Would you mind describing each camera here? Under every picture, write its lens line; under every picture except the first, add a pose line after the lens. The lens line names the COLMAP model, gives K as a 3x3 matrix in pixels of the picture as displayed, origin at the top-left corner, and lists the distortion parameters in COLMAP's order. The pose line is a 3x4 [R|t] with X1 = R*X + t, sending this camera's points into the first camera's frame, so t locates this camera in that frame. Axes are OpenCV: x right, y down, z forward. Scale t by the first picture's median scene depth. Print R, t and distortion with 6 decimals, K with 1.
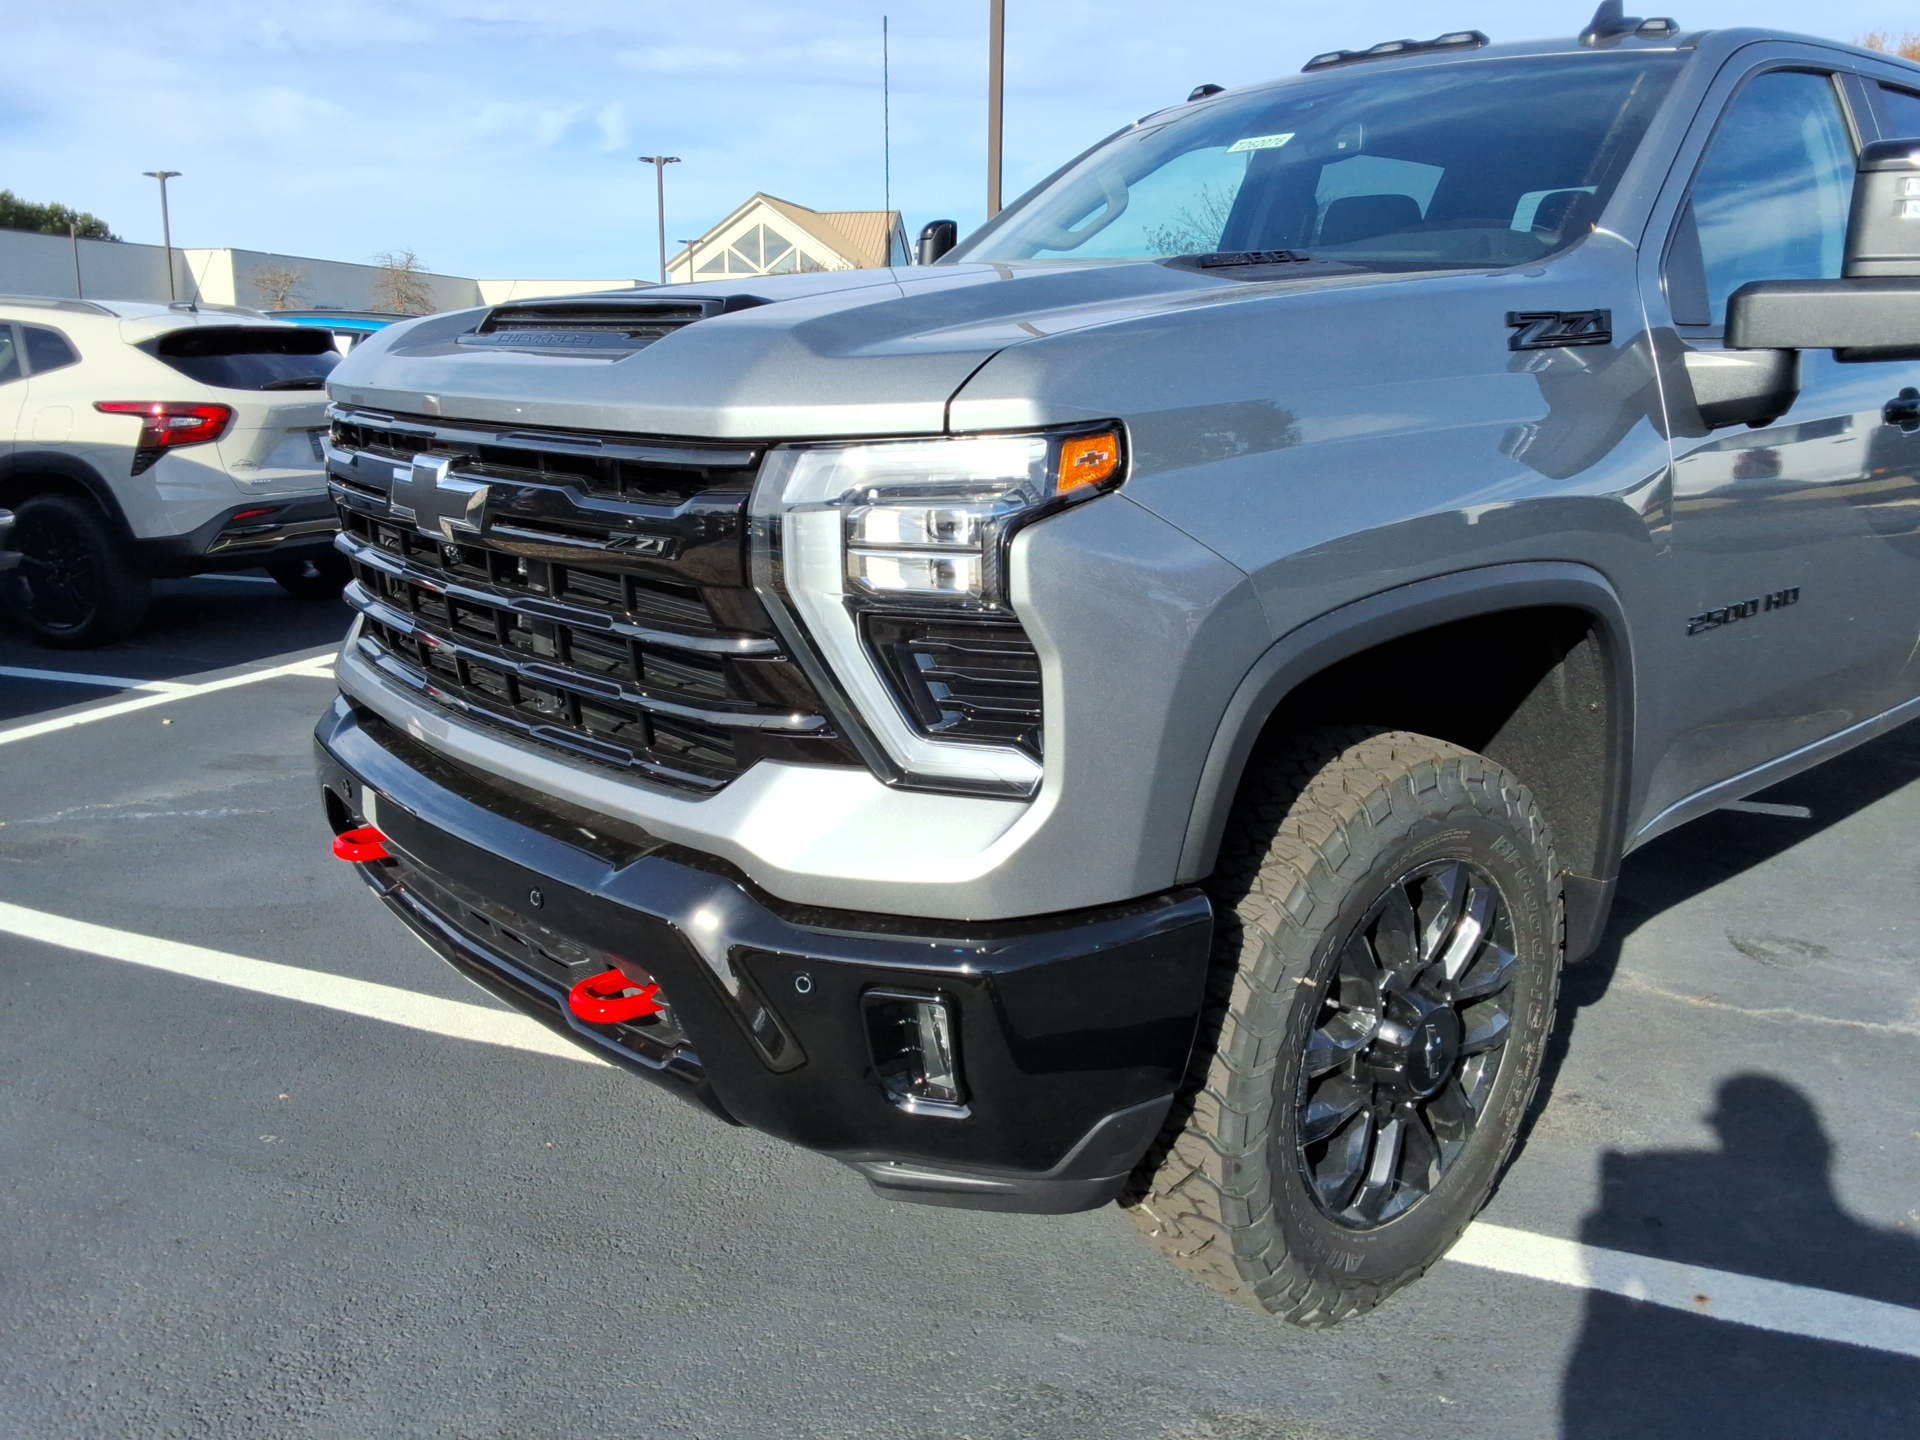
lens RADIAL K [[1550.4, 0, 973.8], [0, 1550.4, 706.3], [0, 0, 1]] dist [0.108162, -0.157096]
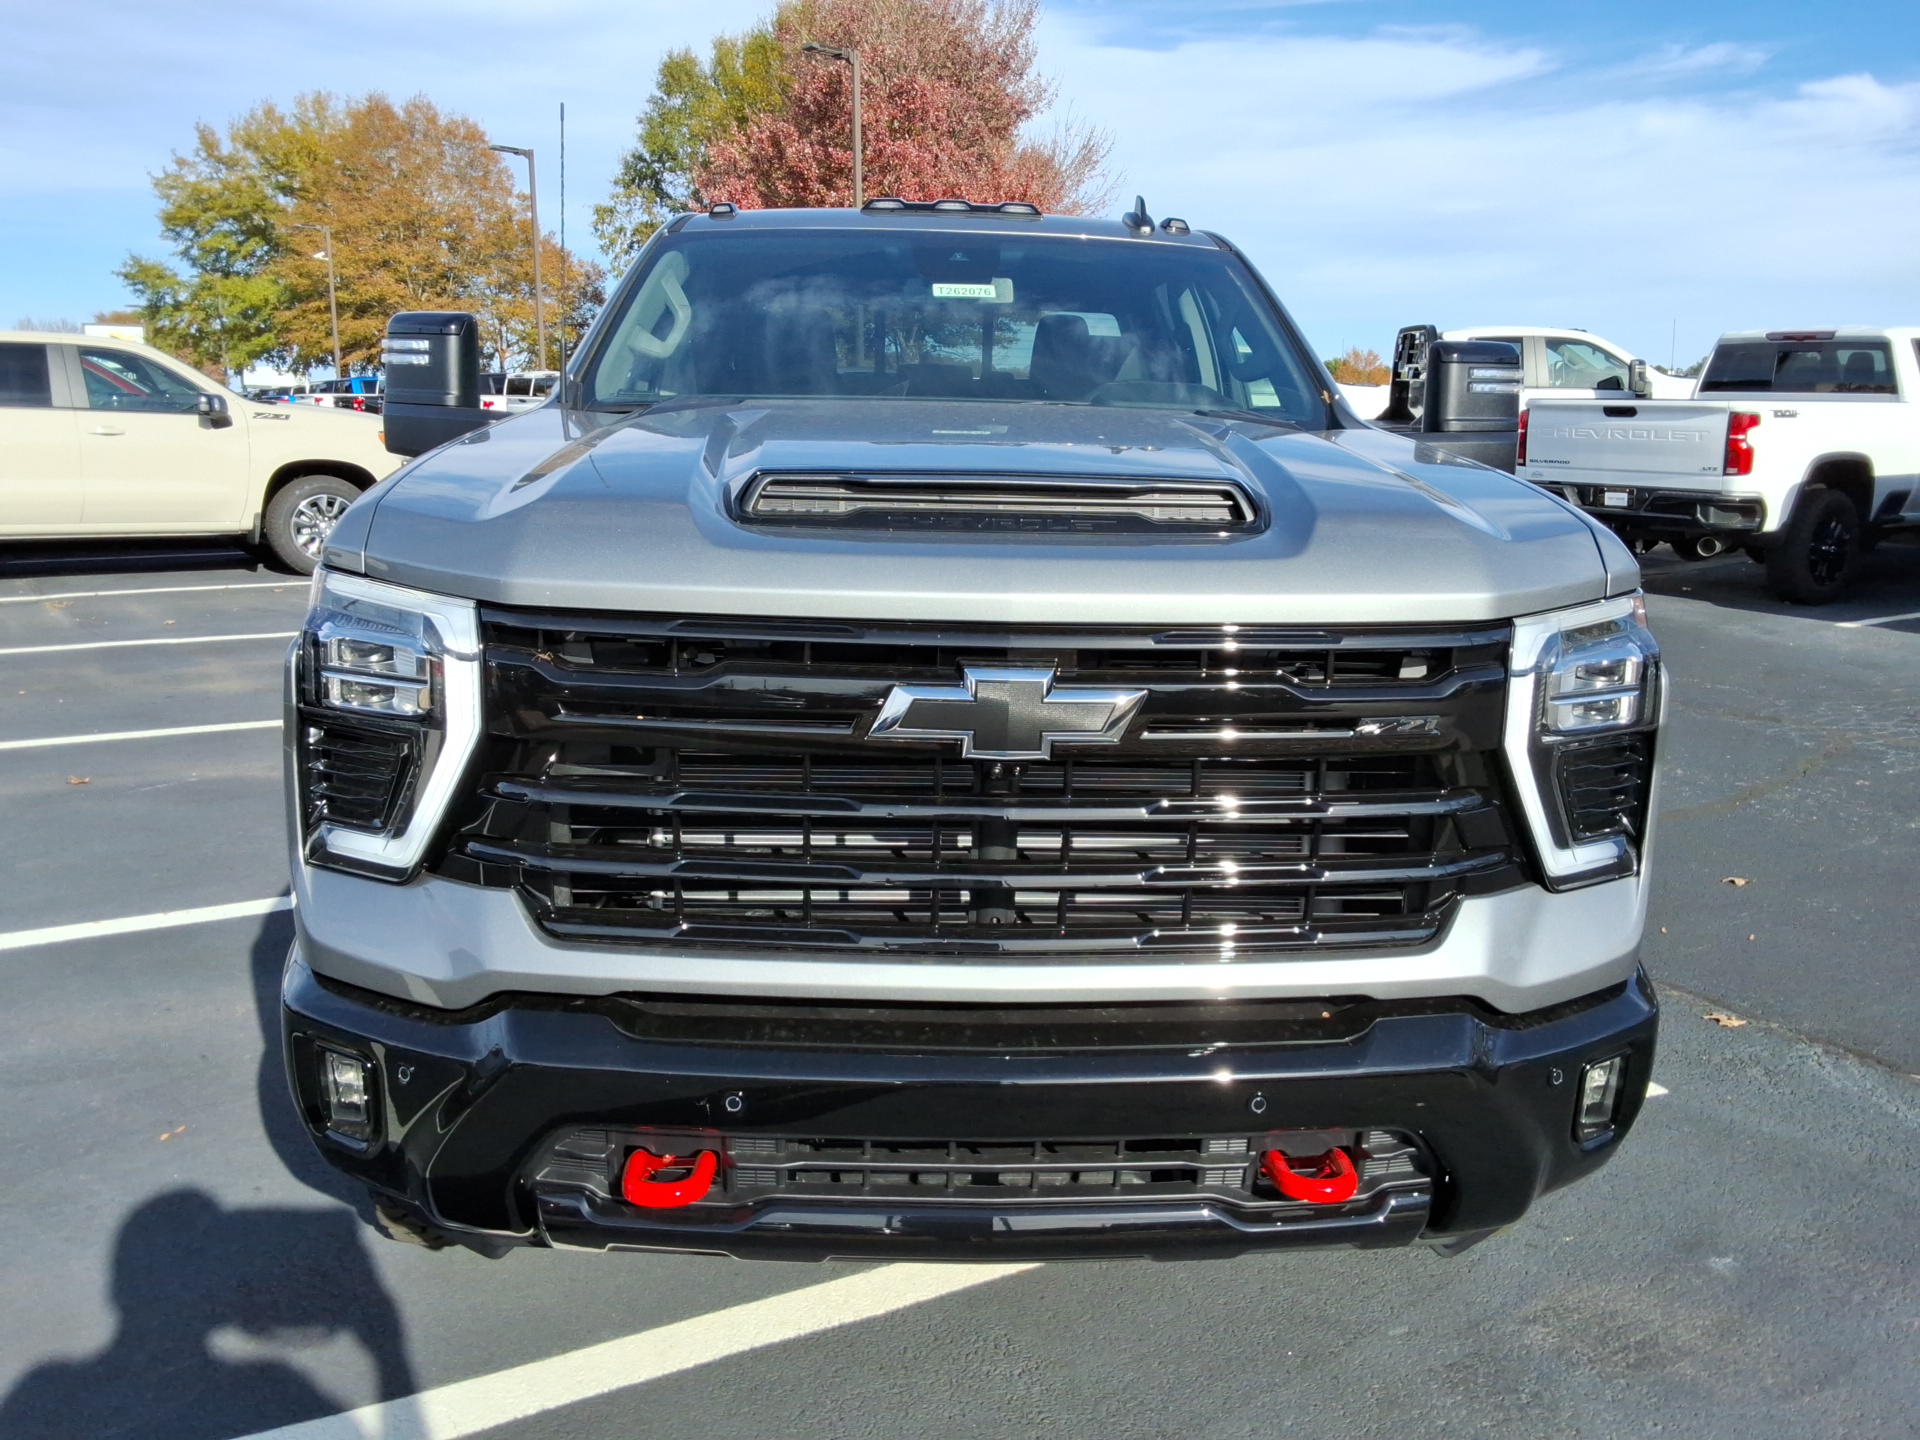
lens RADIAL K [[1548.7, 0, 967.1], [0, 1548.7, 709.3], [0, 0, 1]] dist [0.124585, -0.200182]
pose [[0.675057, -0.150590, 0.722233, -1.006733], [0.160253, 0.985503, 0.055698, -0.189074], [-0.720151, 0.078141, 0.689403, 0.406933]]
